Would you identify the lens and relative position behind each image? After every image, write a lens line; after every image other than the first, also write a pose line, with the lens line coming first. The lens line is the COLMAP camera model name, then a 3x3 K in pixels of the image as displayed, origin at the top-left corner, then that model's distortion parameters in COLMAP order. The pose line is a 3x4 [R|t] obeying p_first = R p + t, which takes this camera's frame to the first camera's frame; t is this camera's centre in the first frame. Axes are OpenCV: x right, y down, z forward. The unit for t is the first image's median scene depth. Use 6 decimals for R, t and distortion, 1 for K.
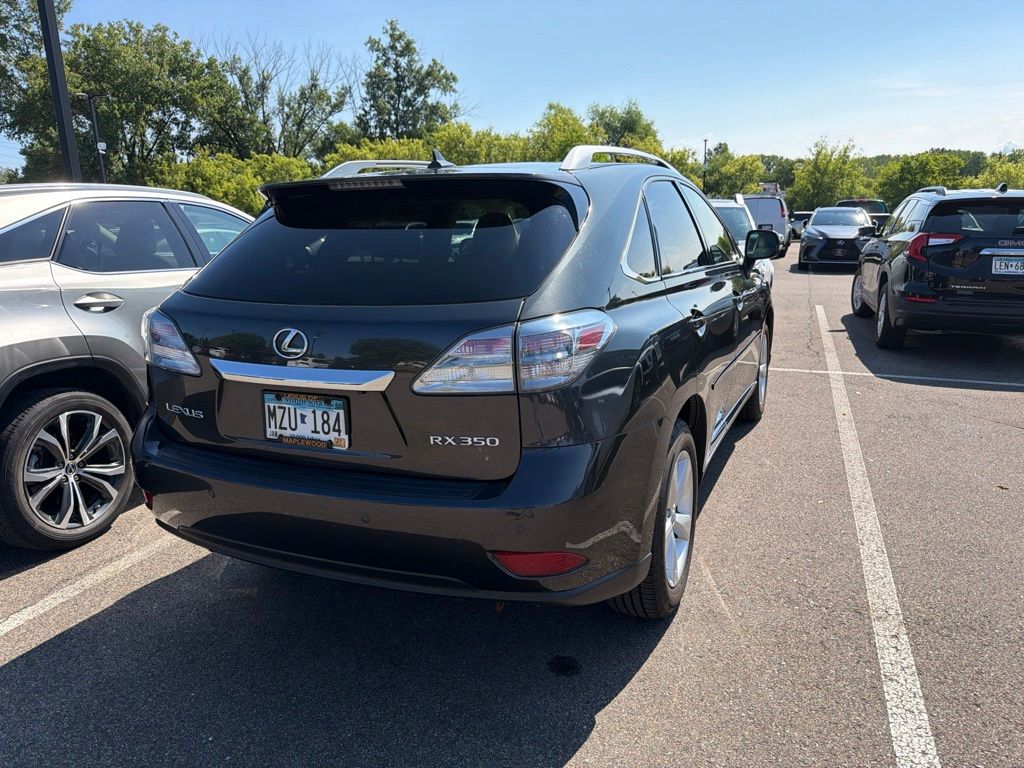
lens RADIAL K [[726.1, 0, 519.7], [0, 726.1, 389.0], [0, 0, 1]] dist [0.010309, -0.017195]
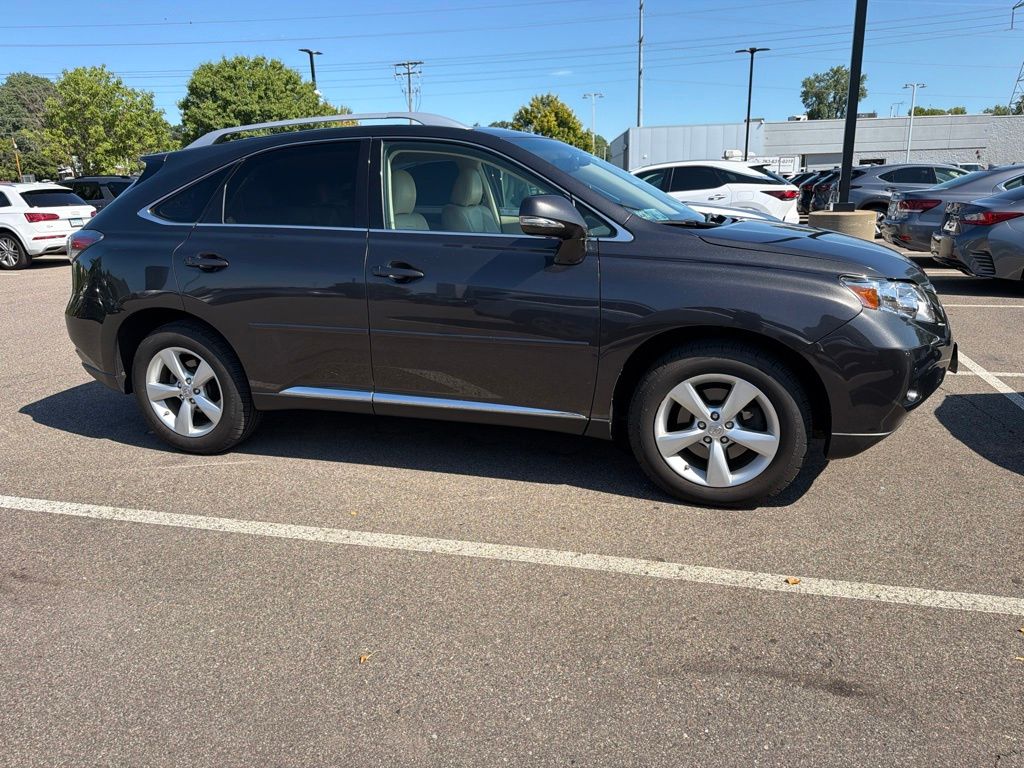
lens RADIAL K [[726.1, 0, 512.6], [0, 726.1, 389.9], [0, 0, 1]] dist [0.010309, -0.017195]
pose [[0.101371, 0.293181, -0.950667, 0.082397], [-0.203687, 0.941463, 0.268623, -0.017334], [0.973774, 0.166407, 0.155155, 0.069893]]
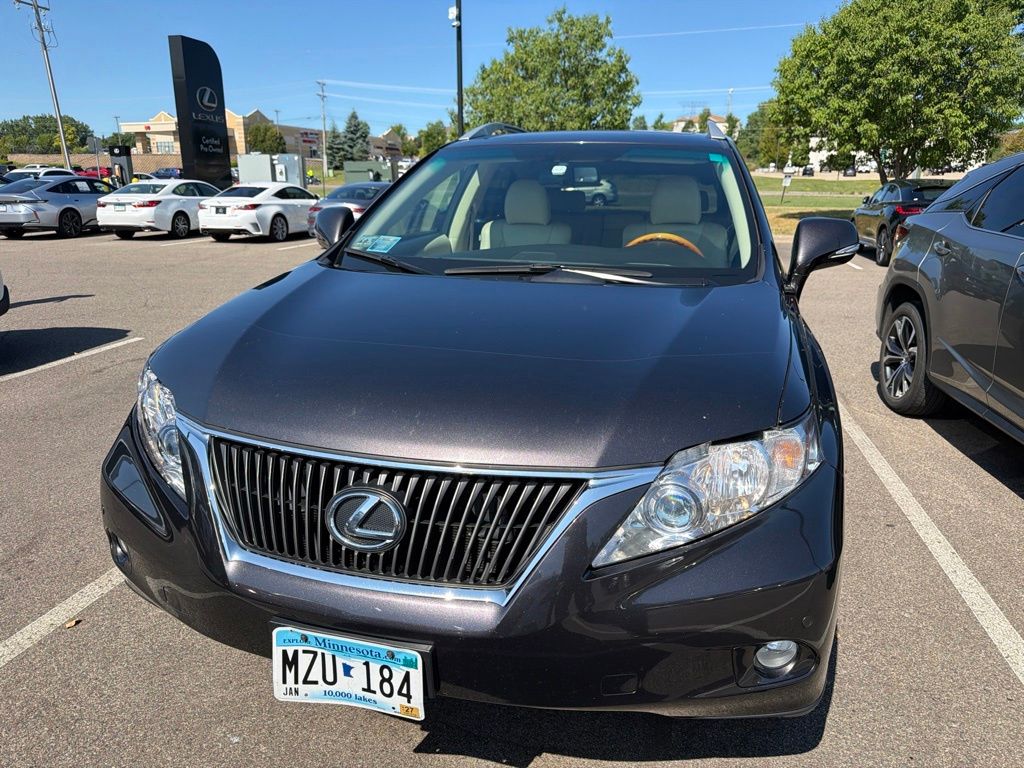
lens RADIAL K [[726.1, 0, 516.4], [0, 726.1, 387.7], [0, 0, 1]] dist [0.010309, -0.017195]
pose [[-0.989704, 0.051475, -0.133550, 0.020681], [-0.019600, 0.875553, 0.482723, -0.032092], [0.141778, 0.480371, -0.865530, 0.135061]]
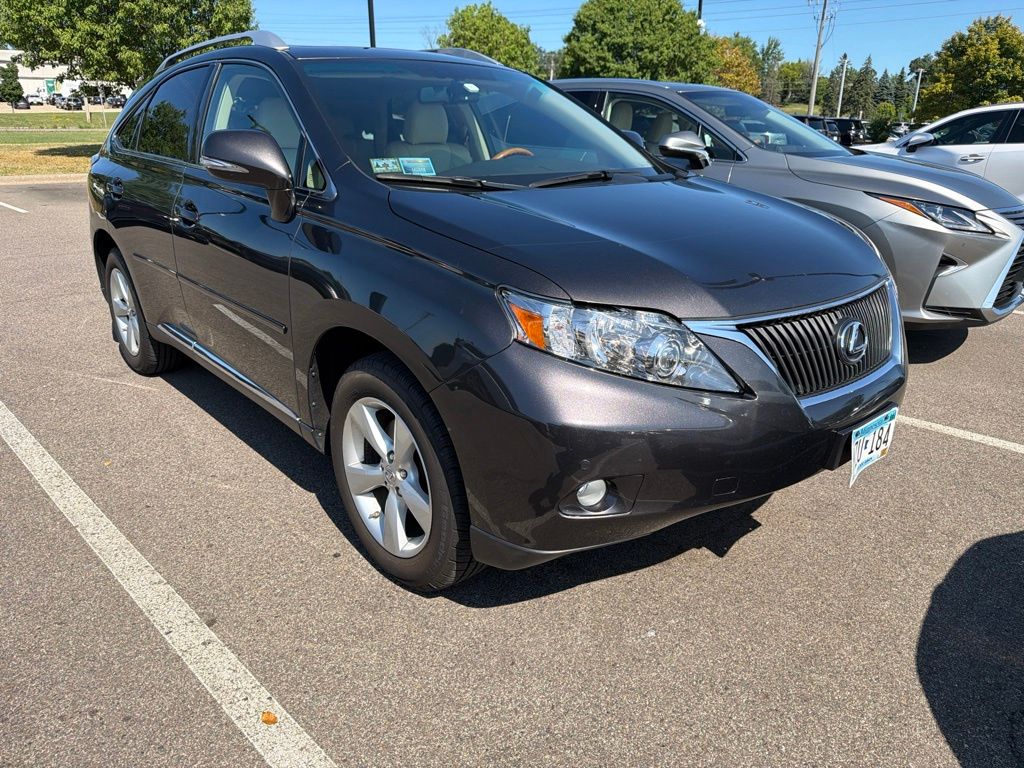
lens RADIAL K [[726.1, 0, 516.7], [0, 726.1, 389.7], [0, 0, 1]] dist [0.010309, -0.017195]
pose [[-0.415162, 0.332458, -0.846825, 0.061005], [-0.201832, 0.873979, 0.442068, -0.025983], [0.887076, 0.354446, -0.295742, 0.111105]]
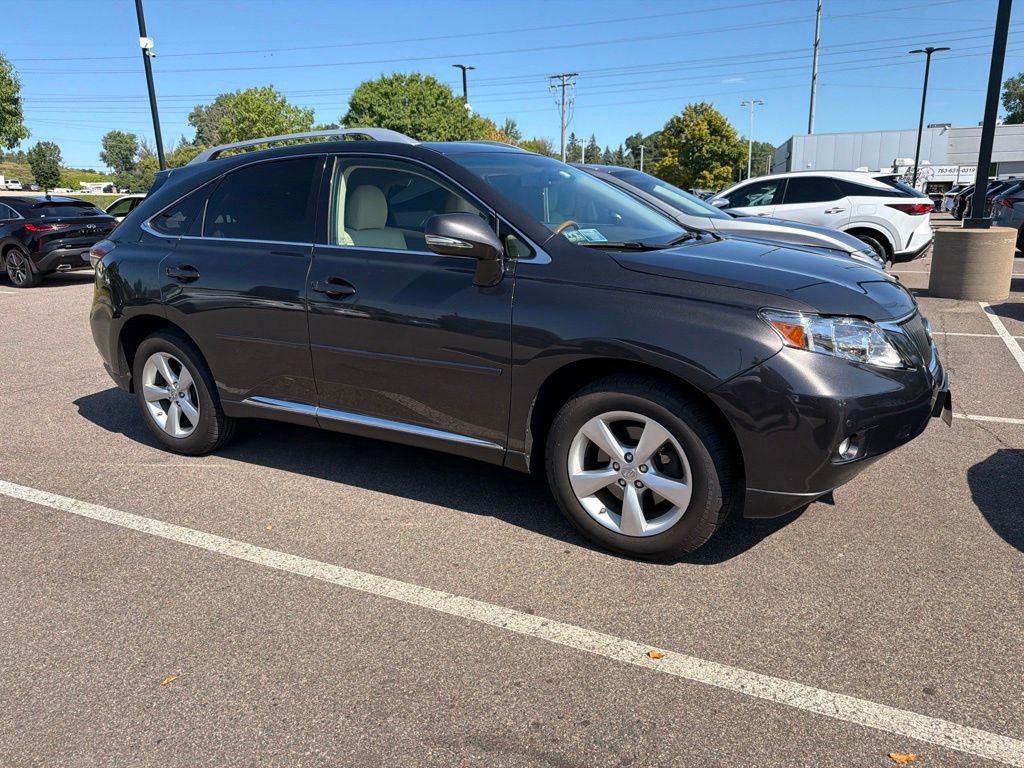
lens RADIAL K [[726.1, 0, 515.3], [0, 726.1, 388.4], [0, 0, 1]] dist [0.010309, -0.017195]
pose [[-0.107547, 0.279346, -0.954148, 0.079159], [-0.200815, 0.933830, 0.296033, -0.021508], [0.973708, 0.223445, -0.044334, 0.087639]]
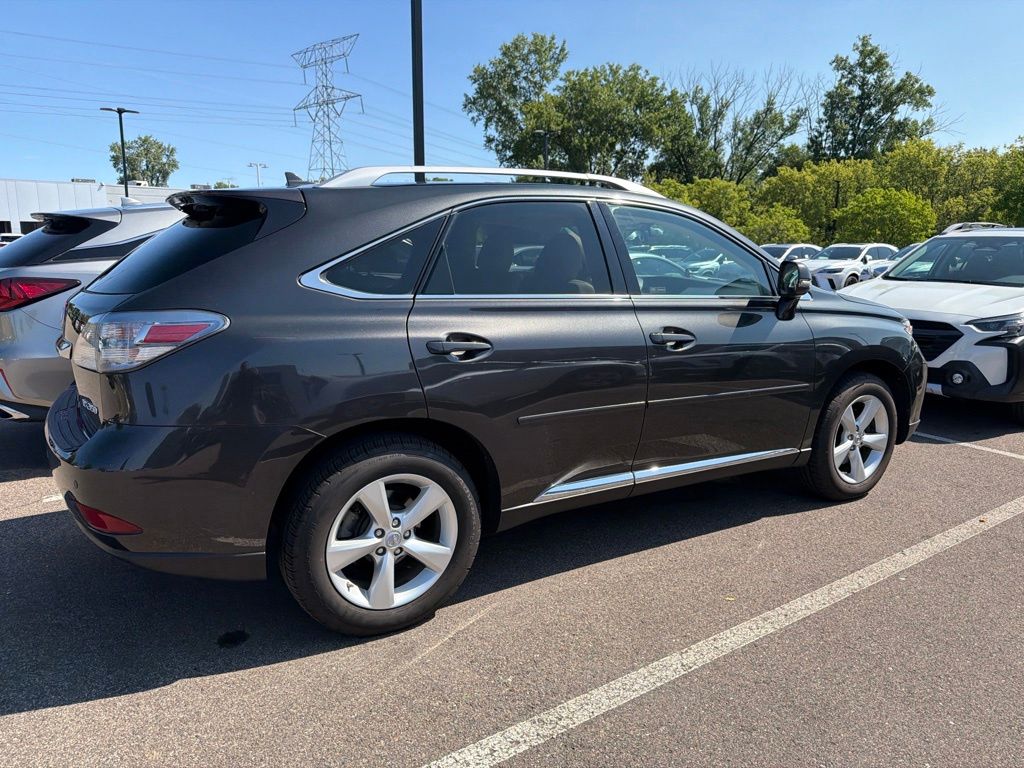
lens RADIAL K [[726.1, 0, 518.4], [0, 726.1, 379.3], [0, 0, 1]] dist [0.010309, -0.017195]
pose [[0.826367, 0.135287, -0.546640, 0.042544], [-0.158367, 0.987368, 0.004956, -0.003400], [0.540405, 0.082474, 0.837353, 0.012722]]
